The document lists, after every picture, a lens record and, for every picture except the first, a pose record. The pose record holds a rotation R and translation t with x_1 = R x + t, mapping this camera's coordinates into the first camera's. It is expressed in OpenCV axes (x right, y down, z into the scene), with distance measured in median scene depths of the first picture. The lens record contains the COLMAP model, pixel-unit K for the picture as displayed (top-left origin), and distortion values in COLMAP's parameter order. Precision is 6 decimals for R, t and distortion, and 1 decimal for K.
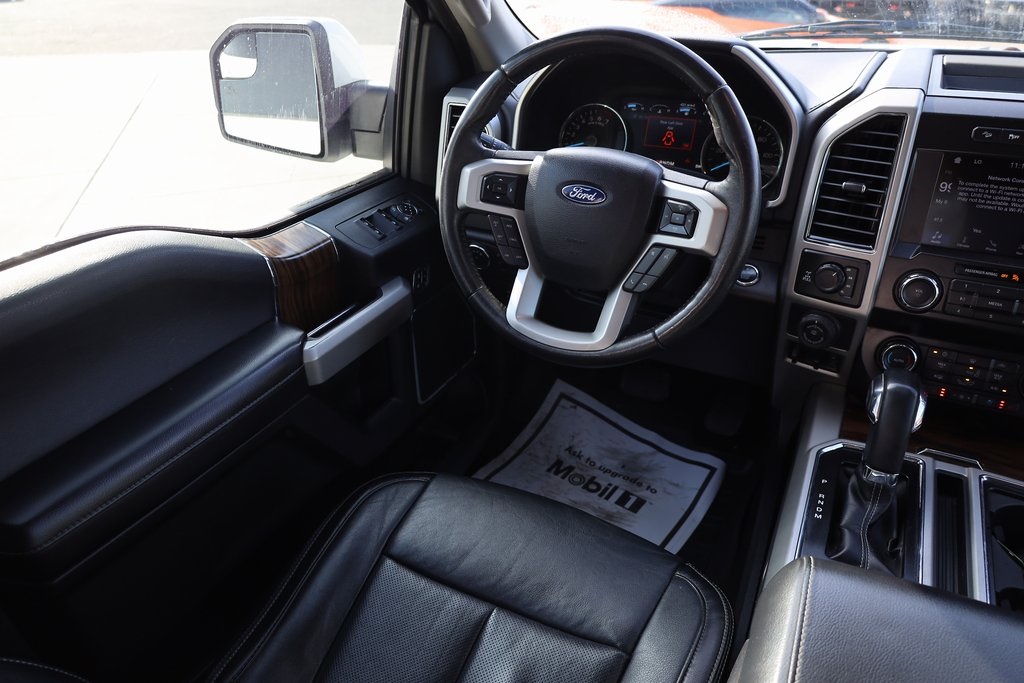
lens RADIAL K [[701.5, 0, 512.0], [0, 701.5, 341.5], [0, 0, 1]] dist [-0.007317, -0.006287]
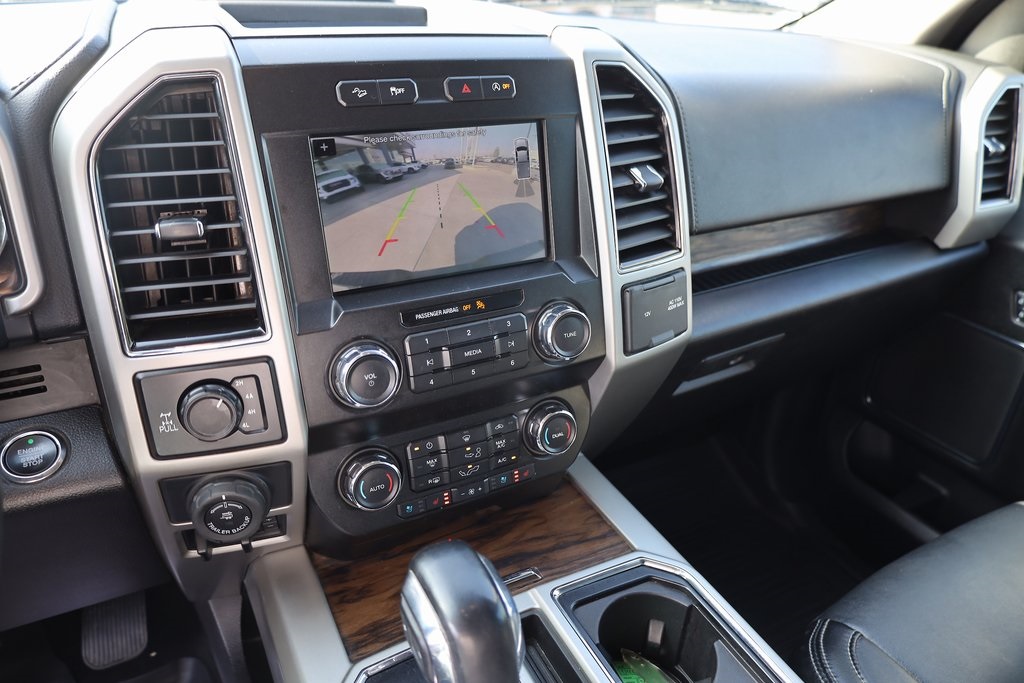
lens RADIAL K [[701.5, 0, 512.0], [0, 701.5, 341.5], [0, 0, 1]] dist [-0.007317, -0.006287]
pose [[0.559781, -0.353553, 0.749430, 0.220591], [0.367891, 0.916426, 0.157542, -0.138597], [-0.742497, 0.187519, 0.643067, 0.519374]]
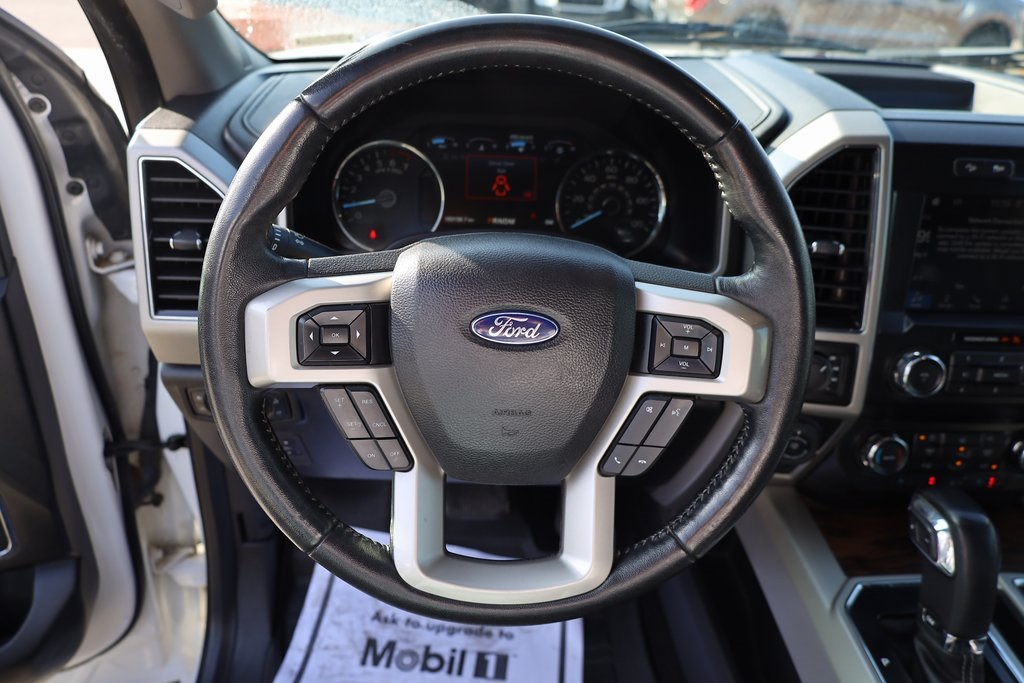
lens RADIAL K [[693.9, 0, 512.0], [0, 693.9, 341.5], [0, 0, 1]] dist [0.001742, -0.002207]
pose [[0.853497, -0.192867, 0.484093, -0.156769], [0.192534, 0.979966, 0.050973, -0.222800], [-0.484225, 0.049699, 0.873531, 0.528091]]
